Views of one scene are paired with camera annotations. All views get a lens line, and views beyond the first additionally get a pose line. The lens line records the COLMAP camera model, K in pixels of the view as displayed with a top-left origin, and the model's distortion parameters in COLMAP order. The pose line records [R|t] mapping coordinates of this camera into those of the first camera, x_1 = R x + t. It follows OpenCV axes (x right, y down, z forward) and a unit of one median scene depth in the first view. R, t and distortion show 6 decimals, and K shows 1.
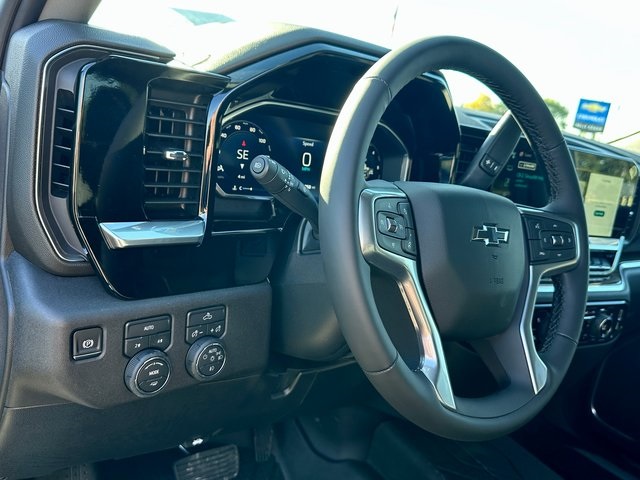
lens RADIAL K [[584.6, 0, 318.3], [0, 584.6, 239.1], [0, 0, 1]] dist [0.076813, -0.131700]
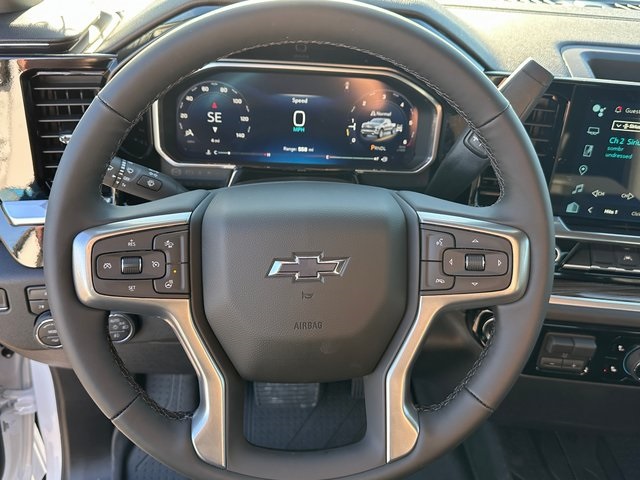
lens RADIAL K [[584.6, 0, 319.6], [0, 584.6, 243.1], [0, 0, 1]] dist [0.076813, -0.131700]
pose [[0.816266, 0.159523, -0.555214, 0.557422], [-0.036285, 0.973376, 0.226324, -0.163612], [0.576536, -0.164595, 0.800322, 0.296385]]
